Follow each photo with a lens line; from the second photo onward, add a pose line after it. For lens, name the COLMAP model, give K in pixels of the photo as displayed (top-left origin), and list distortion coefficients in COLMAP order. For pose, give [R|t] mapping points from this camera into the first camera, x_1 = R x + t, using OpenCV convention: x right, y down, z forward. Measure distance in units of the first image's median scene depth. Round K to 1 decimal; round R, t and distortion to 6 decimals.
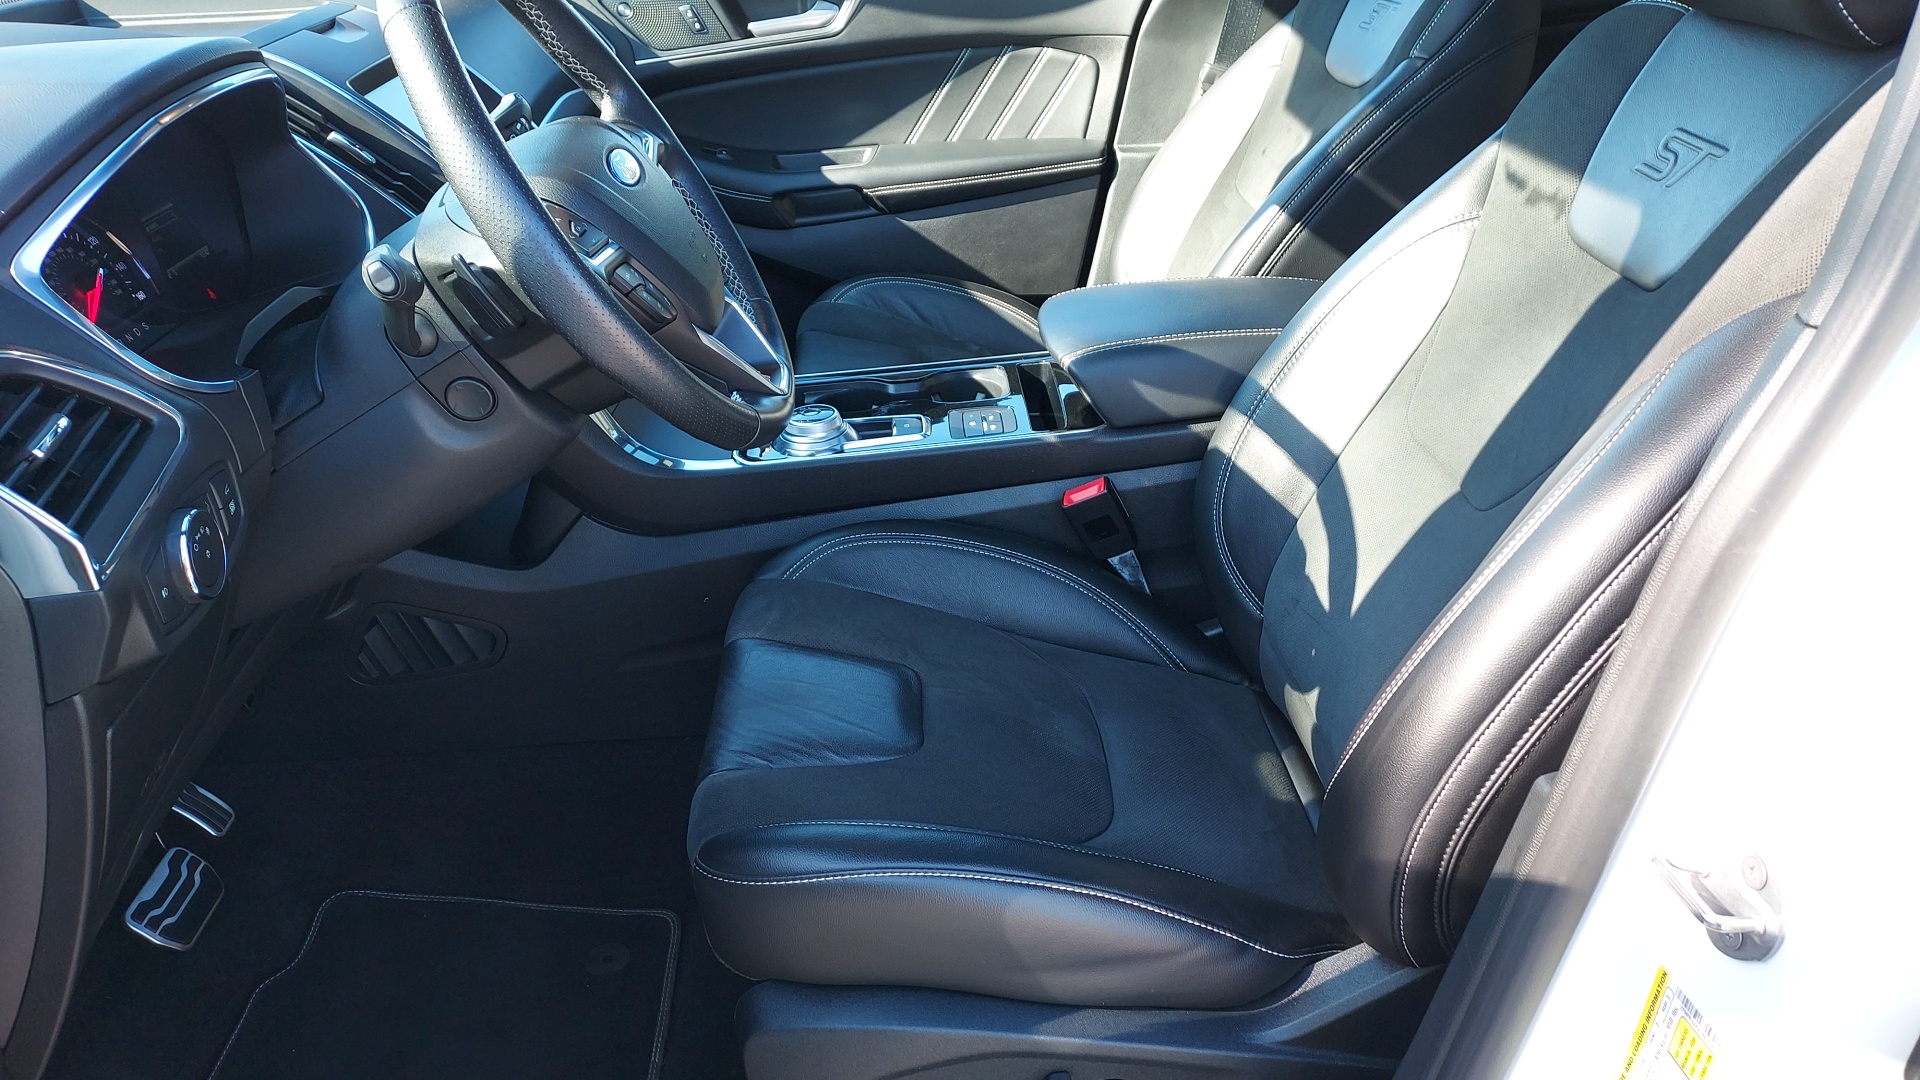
lens RADIAL K [[1437.5, 0, 960.0], [0, 1437.5, 540.0], [0, 0, 1]] dist [0.105883, 0.001835]
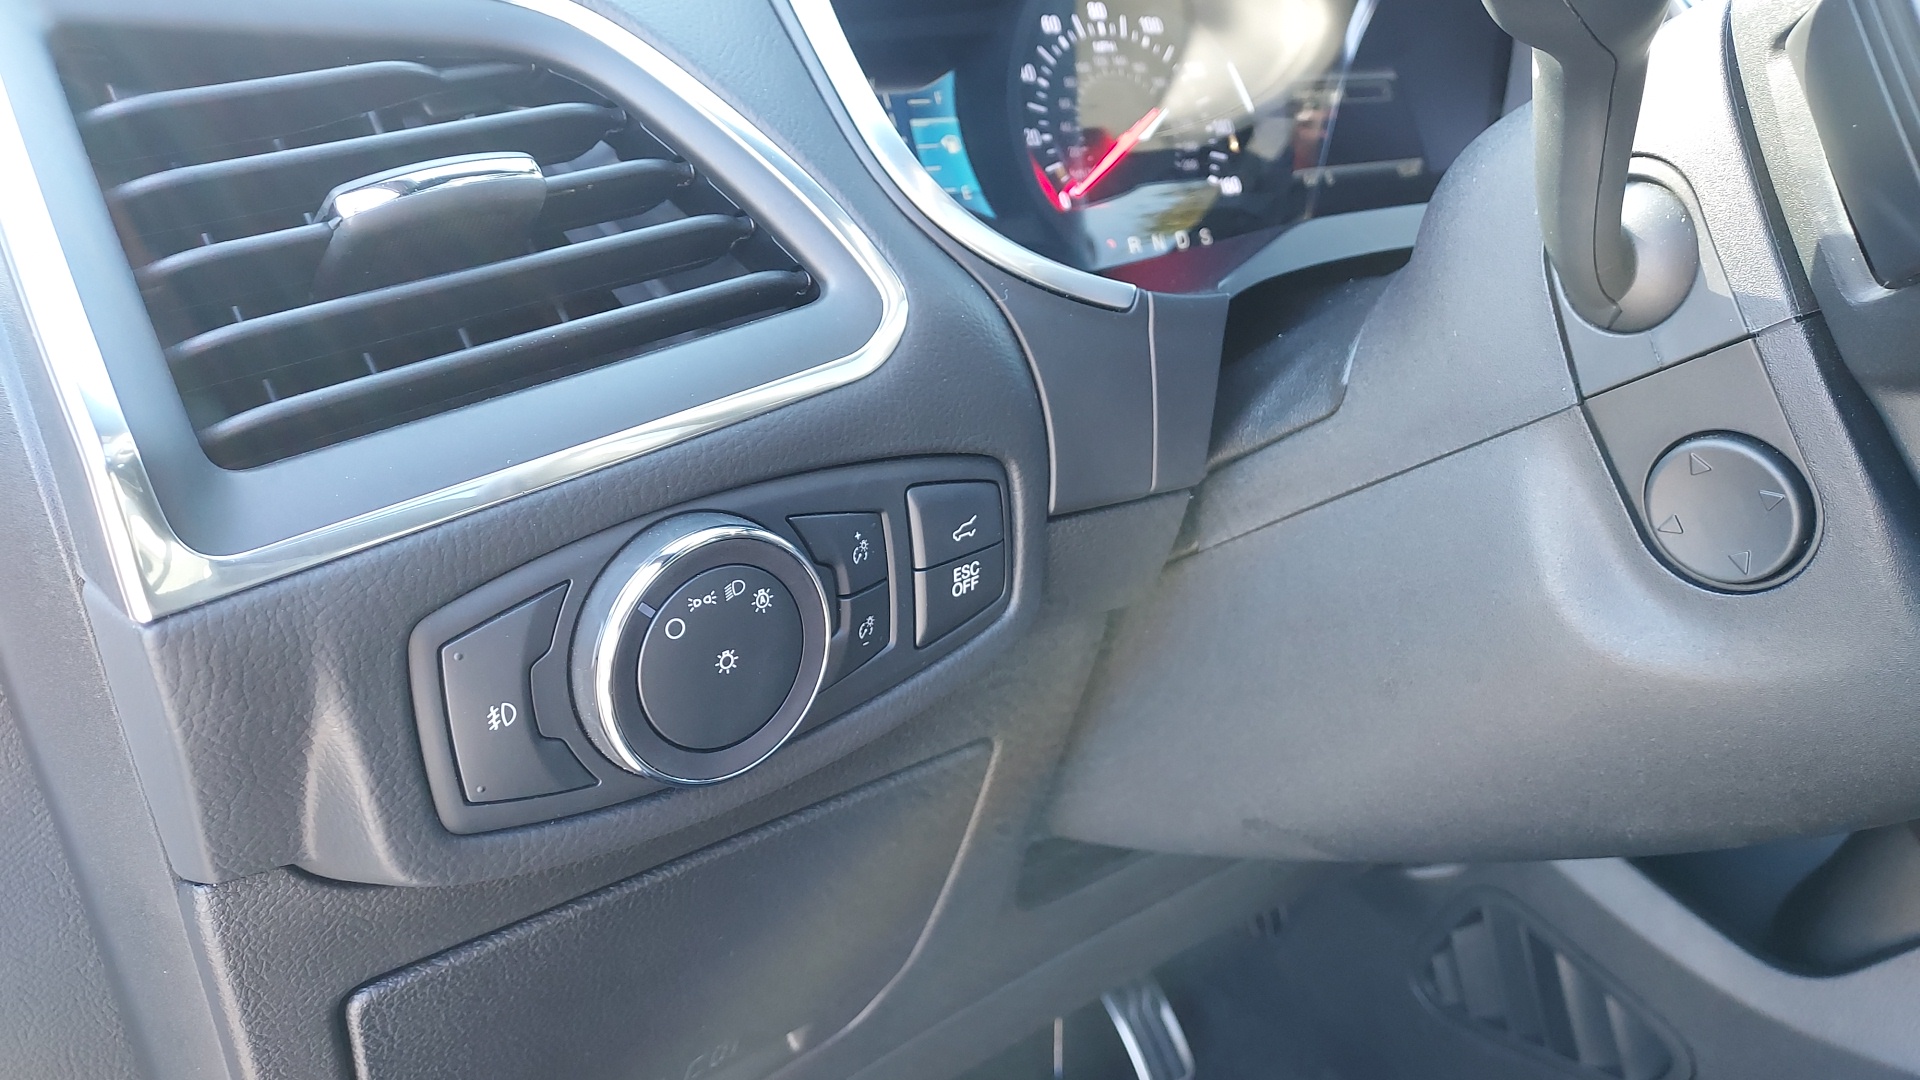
lens RADIAL K [[1402.3, 0, 966.9], [0, 1402.3, 540.2], [0, 0, 1]] dist [0.097646, -0.146316]
pose [[0.562180, 0.292782, -0.773455, -0.198991], [-0.386779, 0.919733, 0.067027, -0.051786], [0.730997, 0.261475, 0.630297, 0.711247]]
